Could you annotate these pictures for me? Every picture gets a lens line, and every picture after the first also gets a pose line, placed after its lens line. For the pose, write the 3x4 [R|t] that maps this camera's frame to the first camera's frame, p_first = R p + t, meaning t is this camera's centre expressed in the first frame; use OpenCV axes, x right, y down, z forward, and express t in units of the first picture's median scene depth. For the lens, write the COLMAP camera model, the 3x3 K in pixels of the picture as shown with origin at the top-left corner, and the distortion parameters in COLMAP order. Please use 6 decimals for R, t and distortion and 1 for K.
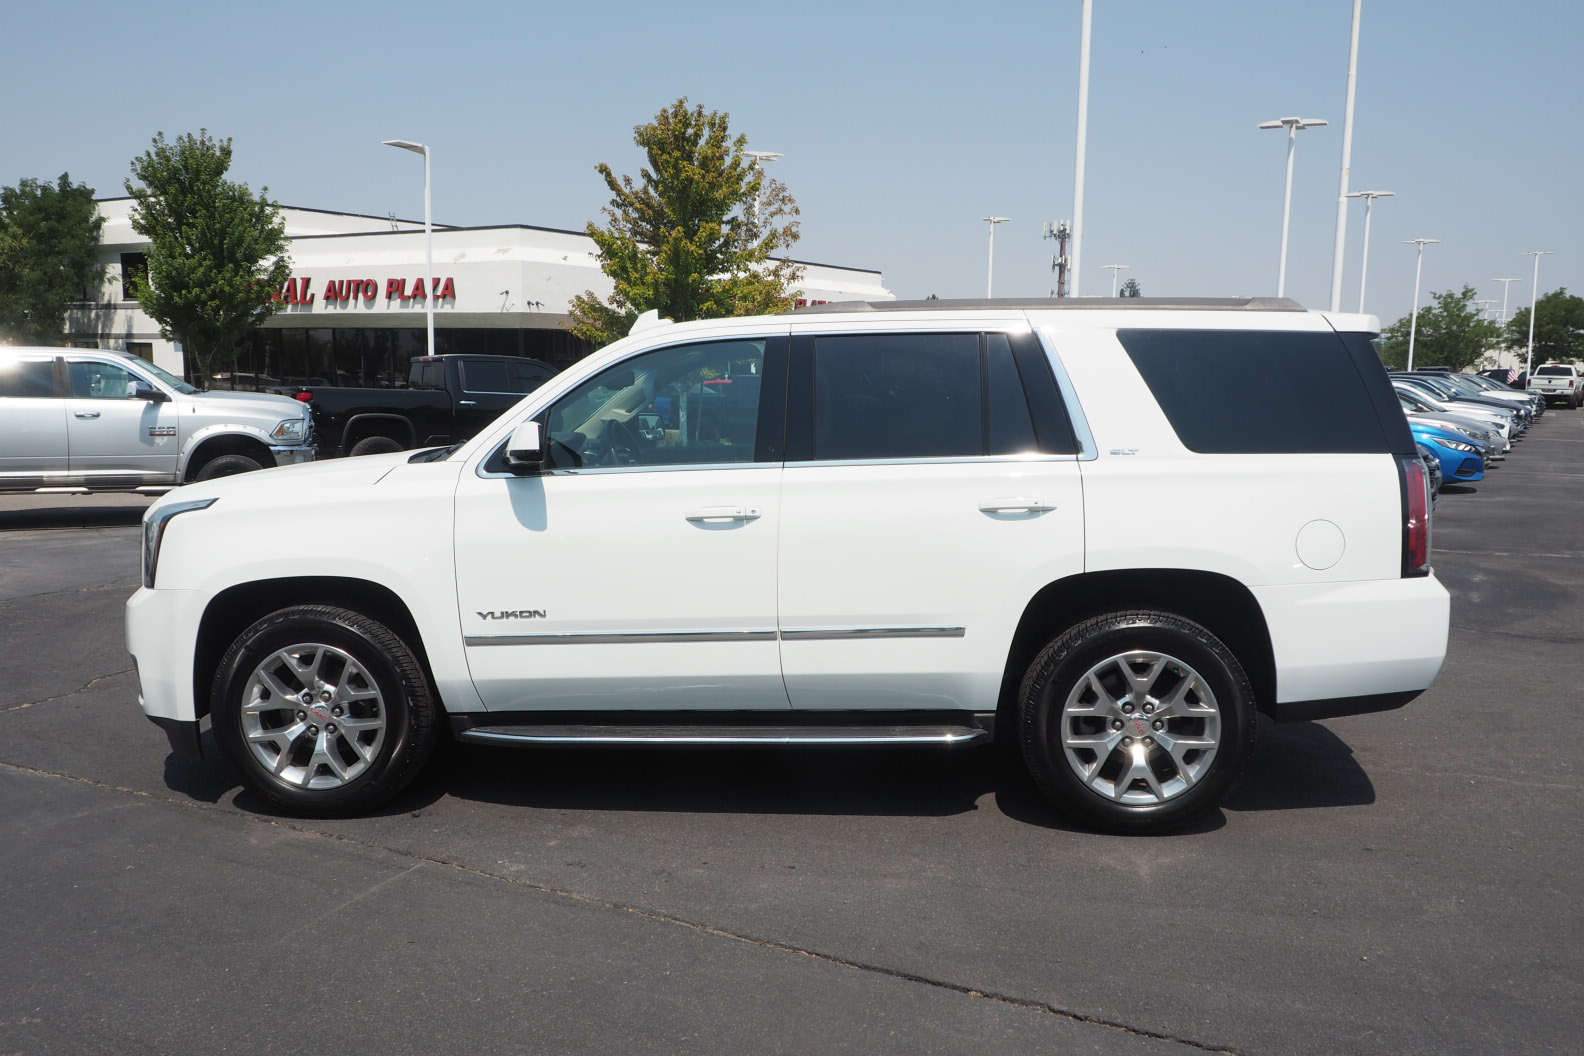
lens RADIAL K [[1276.2, 0, 777.3], [0, 1276.2, 557.1], [0, 0, 1]] dist [-0.005757, -0.007227]
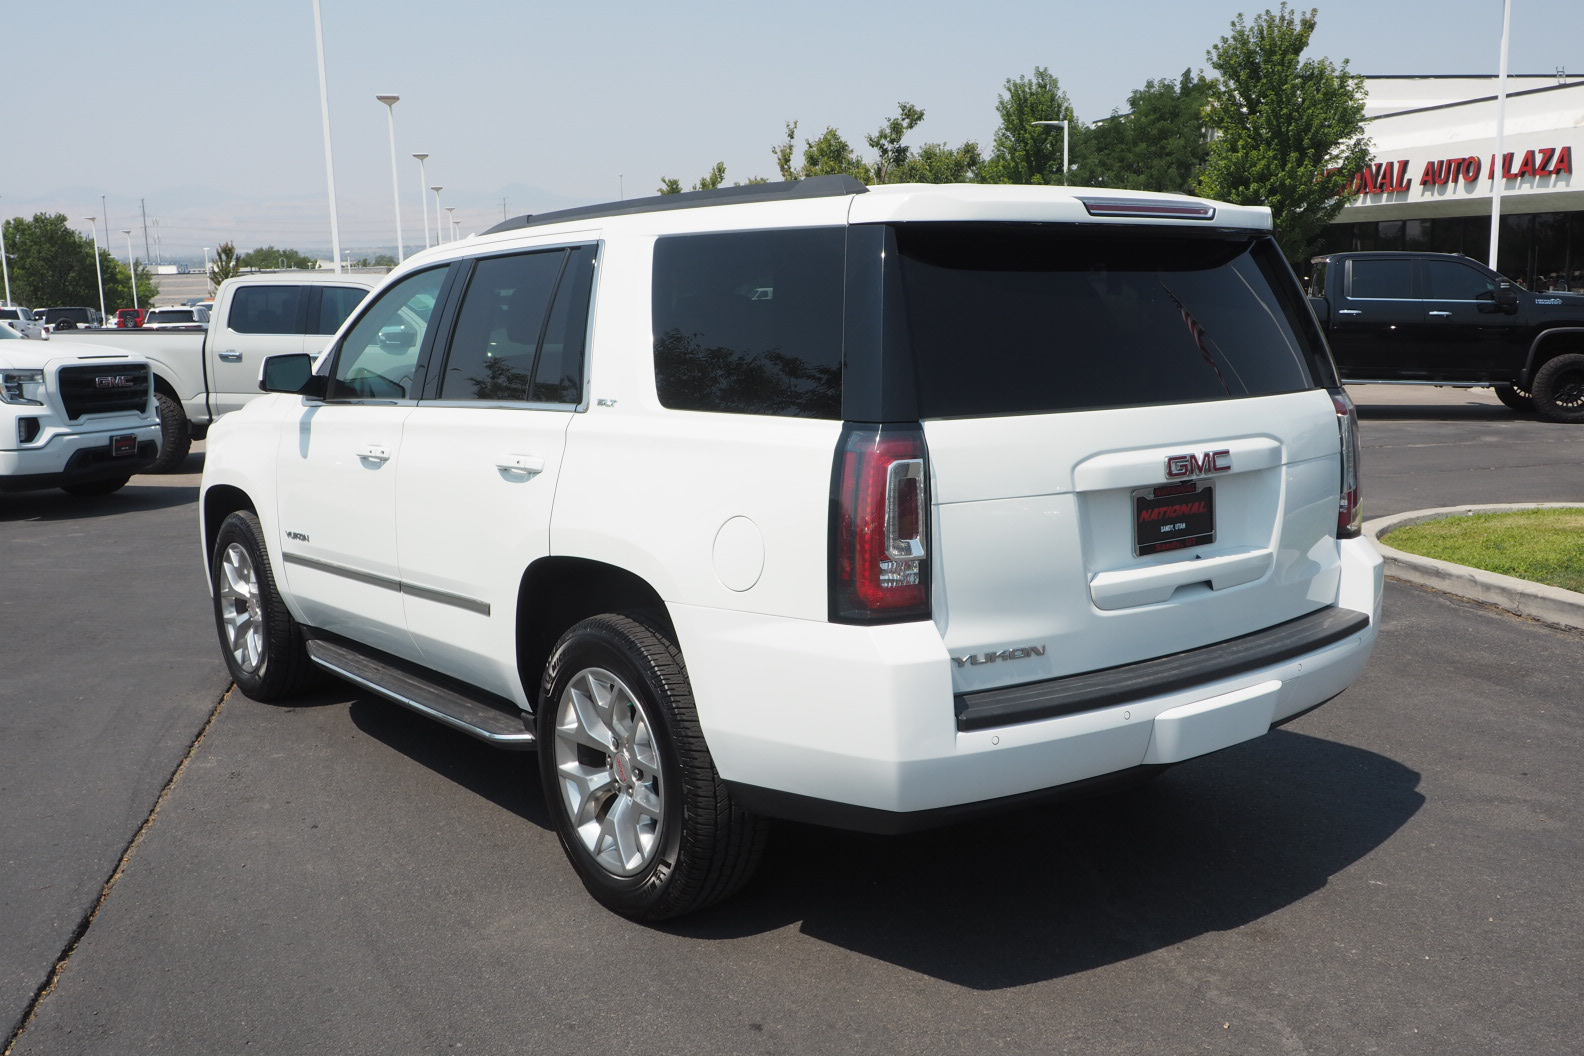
lens RADIAL K [[1464.3, 0, 790.6], [0, 1464.3, 540.7], [0, 0, 1]] dist [-0.013687, 0.000000]
pose [[0.678456, 0.105662, -0.727003, 0.093189], [-0.077700, 0.994373, 0.072010, -0.006858], [0.730521, 0.007633, 0.682848, 0.046782]]
